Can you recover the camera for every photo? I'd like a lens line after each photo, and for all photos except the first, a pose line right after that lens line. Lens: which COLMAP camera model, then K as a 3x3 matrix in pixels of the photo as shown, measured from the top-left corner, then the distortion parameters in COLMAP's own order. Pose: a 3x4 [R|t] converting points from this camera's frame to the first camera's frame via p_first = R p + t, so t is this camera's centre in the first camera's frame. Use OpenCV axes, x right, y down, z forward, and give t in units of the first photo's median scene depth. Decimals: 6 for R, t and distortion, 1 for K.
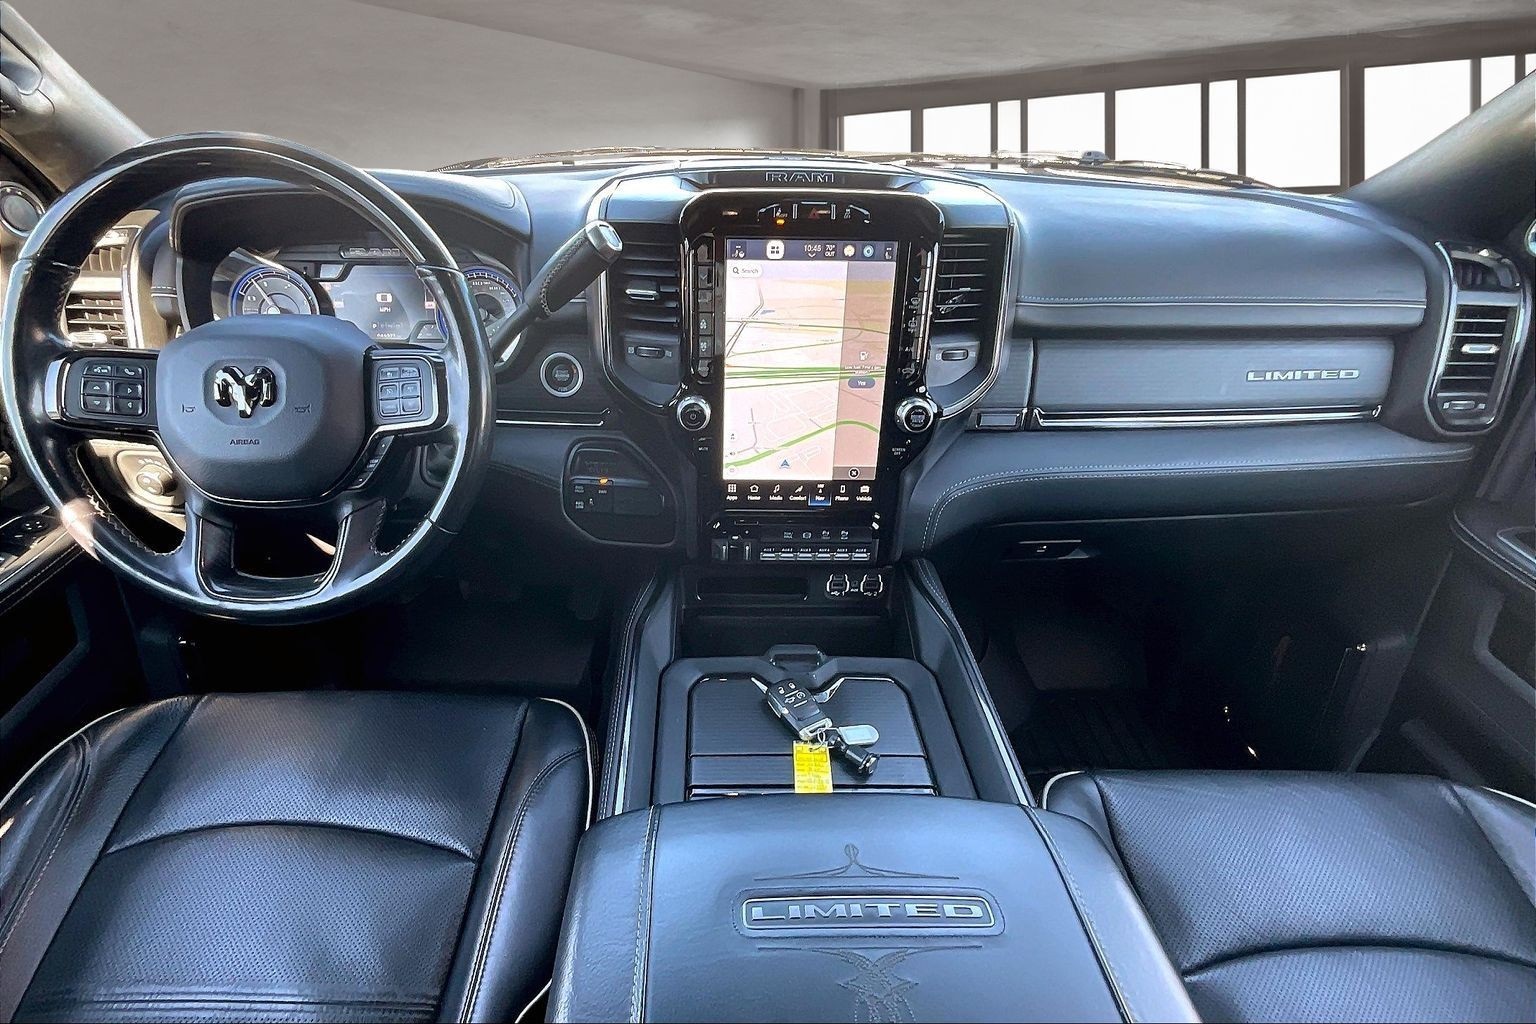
lens RADIAL K [[730.3, 0, 718.5], [0, 730.3, 585.7], [0, 0, 1]] dist [-0.002589, 0.000031]
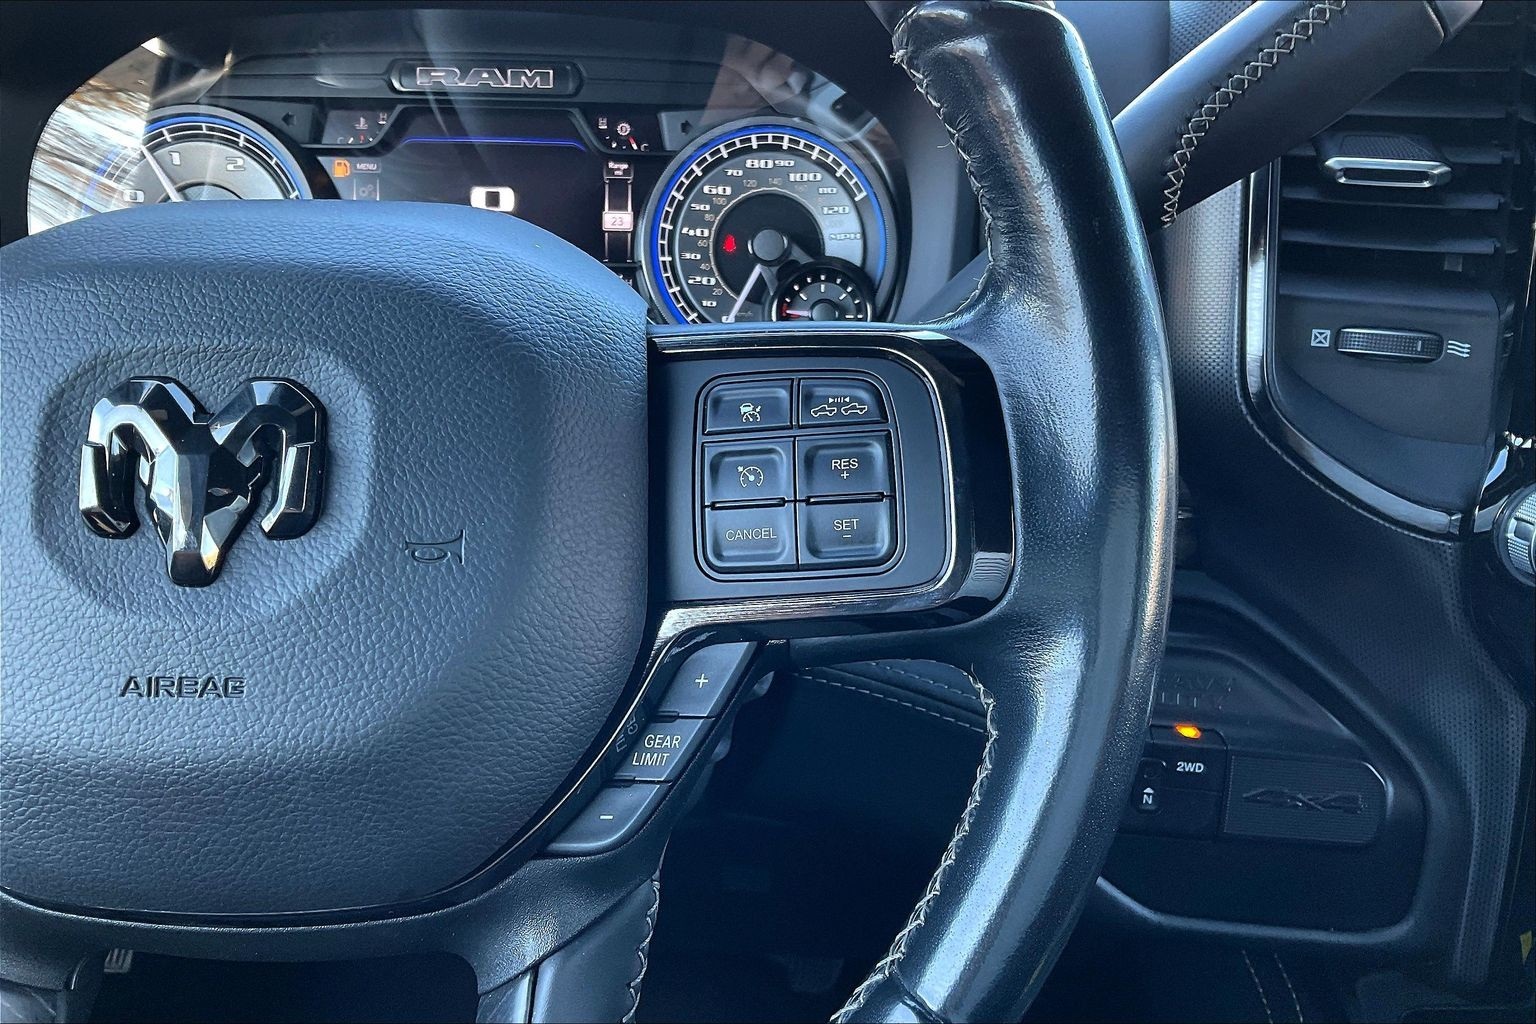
lens RADIAL K [[1277.6, 0, 768.0], [0, 1277.6, 512.0], [0, 0, 1]] dist [0.105250, -0.226887]
pose [[0.999911, 0.007359, -0.011142, -0.349594], [-0.009356, 0.981468, -0.191399, -0.133401], [0.009527, 0.191486, 0.981449, 0.445211]]
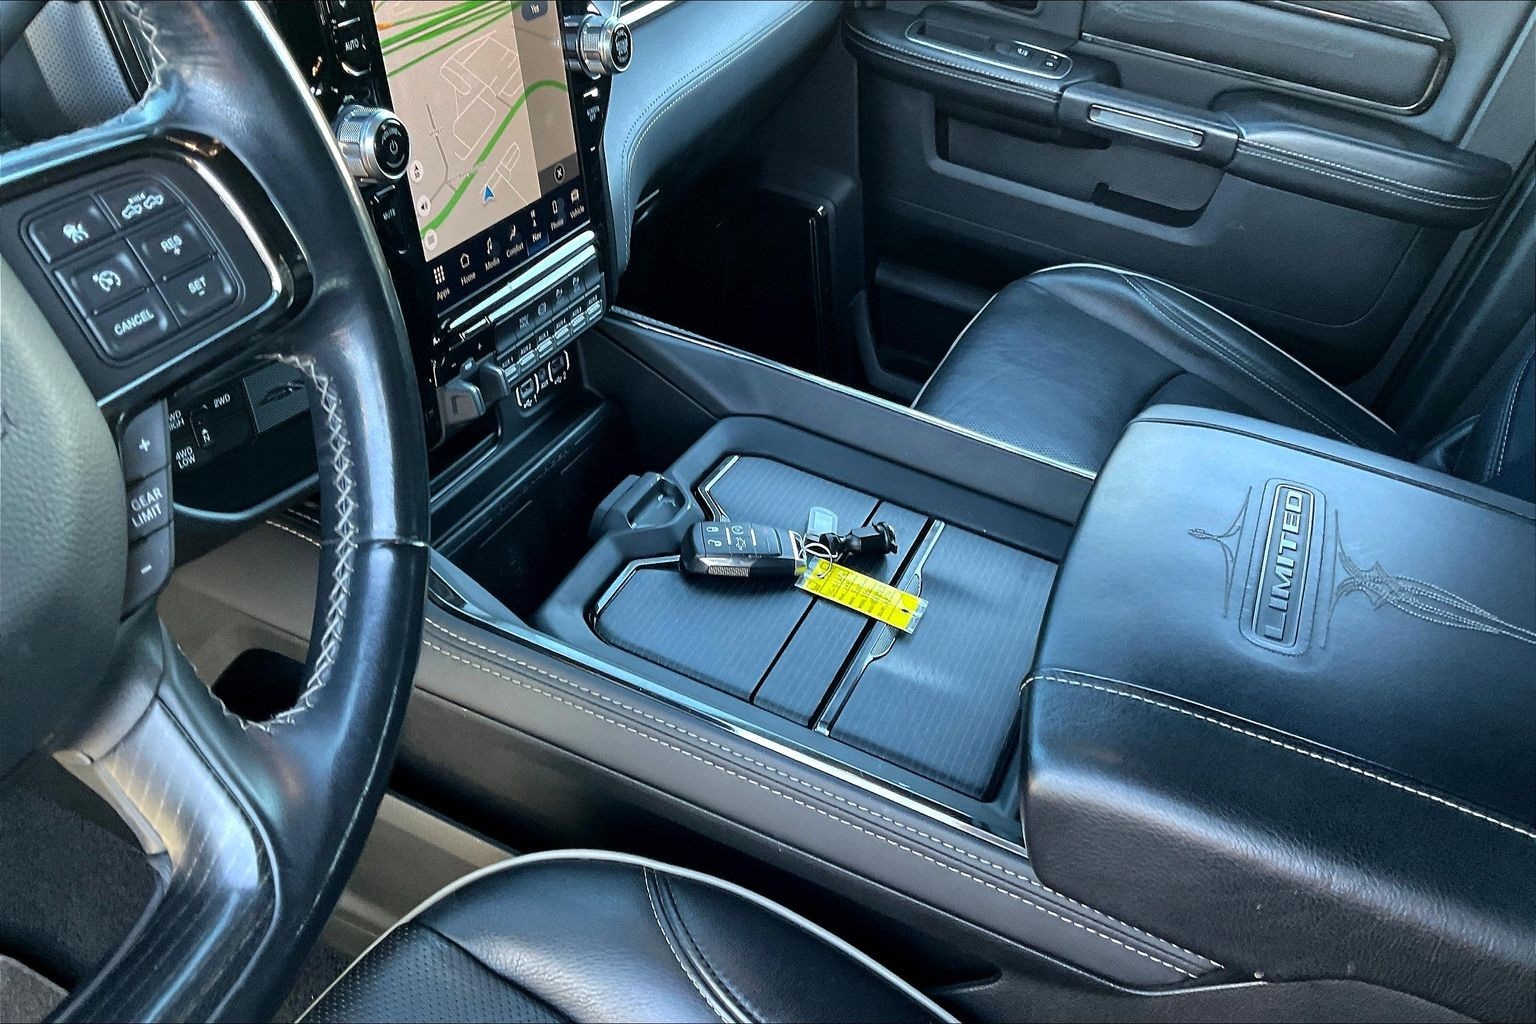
lens RADIAL K [[1264.2, 0, 768.0], [0, 1264.2, 512.0], [0, 0, 1]] dist [0.127617, -0.268277]
pose [[0.388500, -0.500206, 0.773862, -0.658096], [0.412858, 0.845308, 0.339121, -0.202139], [-0.823782, 0.187747, 0.534916, 0.382868]]
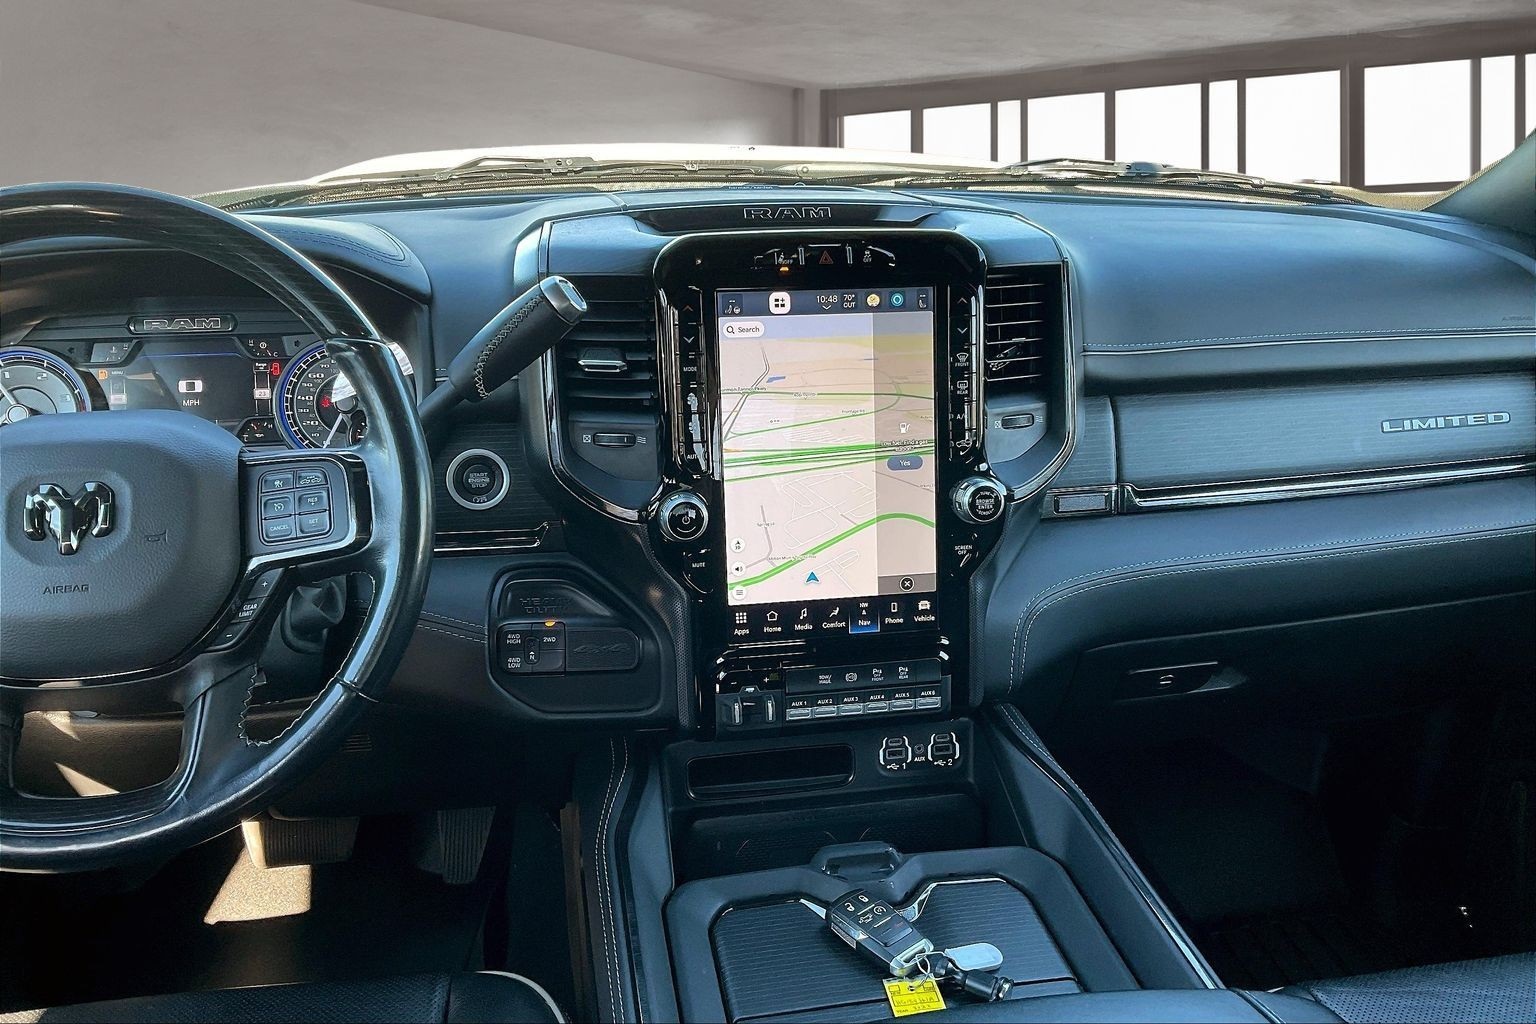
lens RADIAL K [[1264.2, 0, 768.0], [0, 1264.2, 512.0], [0, 0, 1]] dist [0.127617, -0.268277]
pose [[0.984965, -0.063985, 0.160466, -0.146291], [0.103575, 0.962140, -0.252107, 0.078765], [-0.138259, 0.264937, 0.954302, -0.193659]]
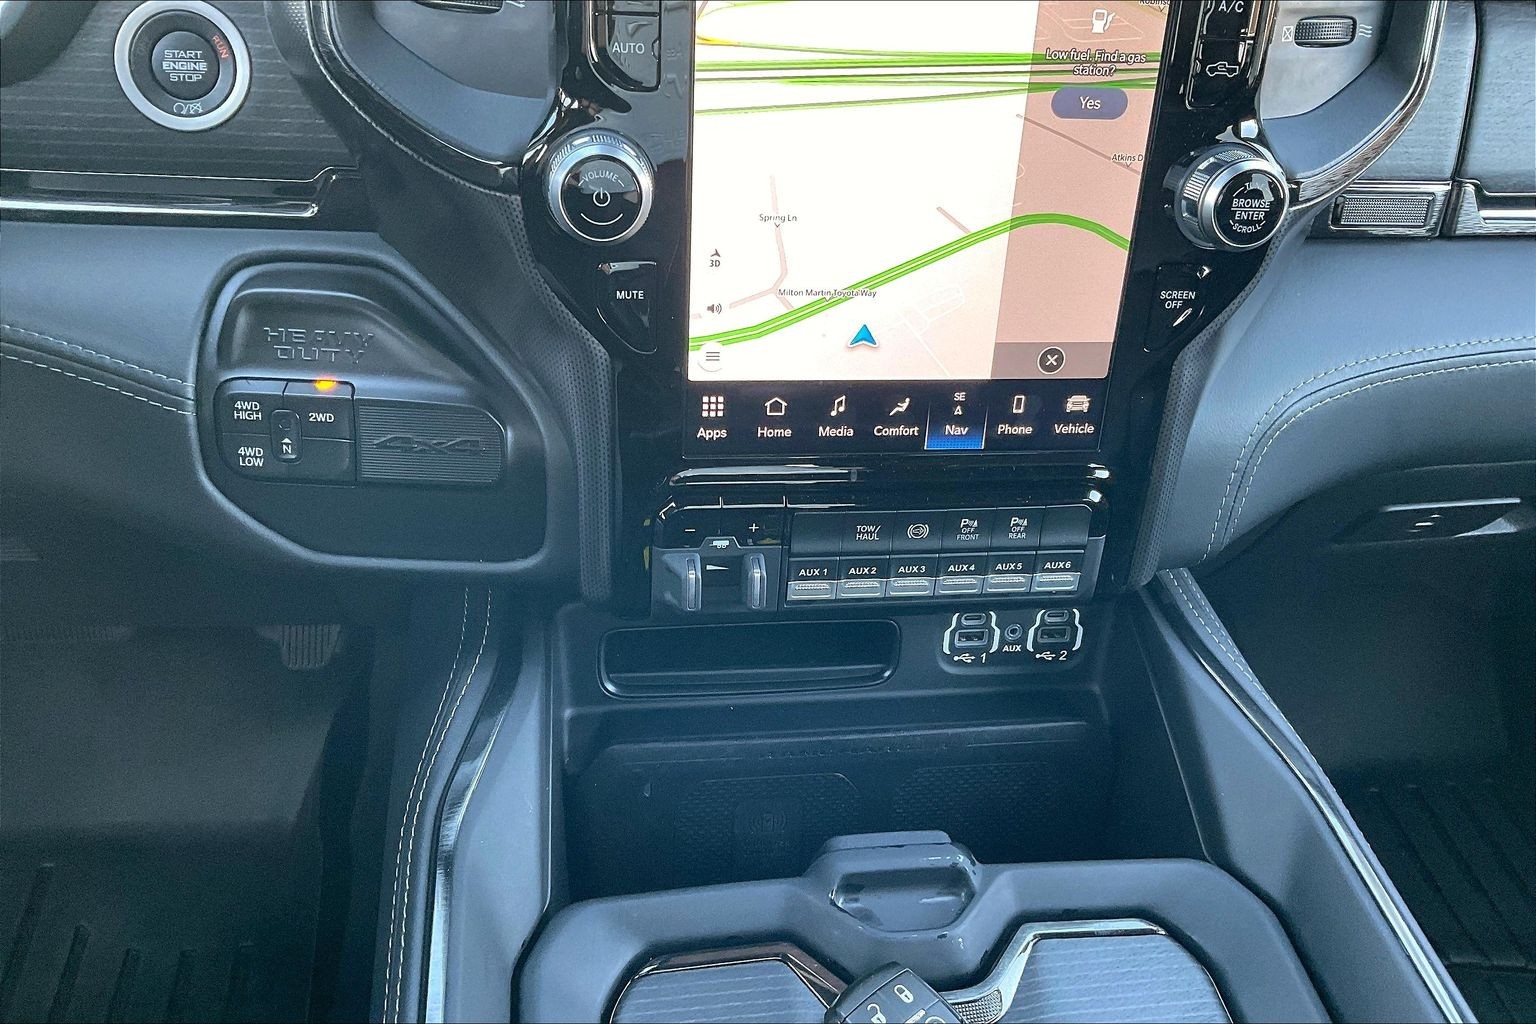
lens RADIAL K [[1264.2, 0, 768.0], [0, 1264.2, 512.0], [0, 0, 1]] dist [0.127617, -0.268277]
pose [[0.988598, -0.026475, 0.148236, -0.046675], [0.022866, 0.999400, 0.026000, -0.099529], [-0.148835, -0.022314, 0.988610, 0.402846]]
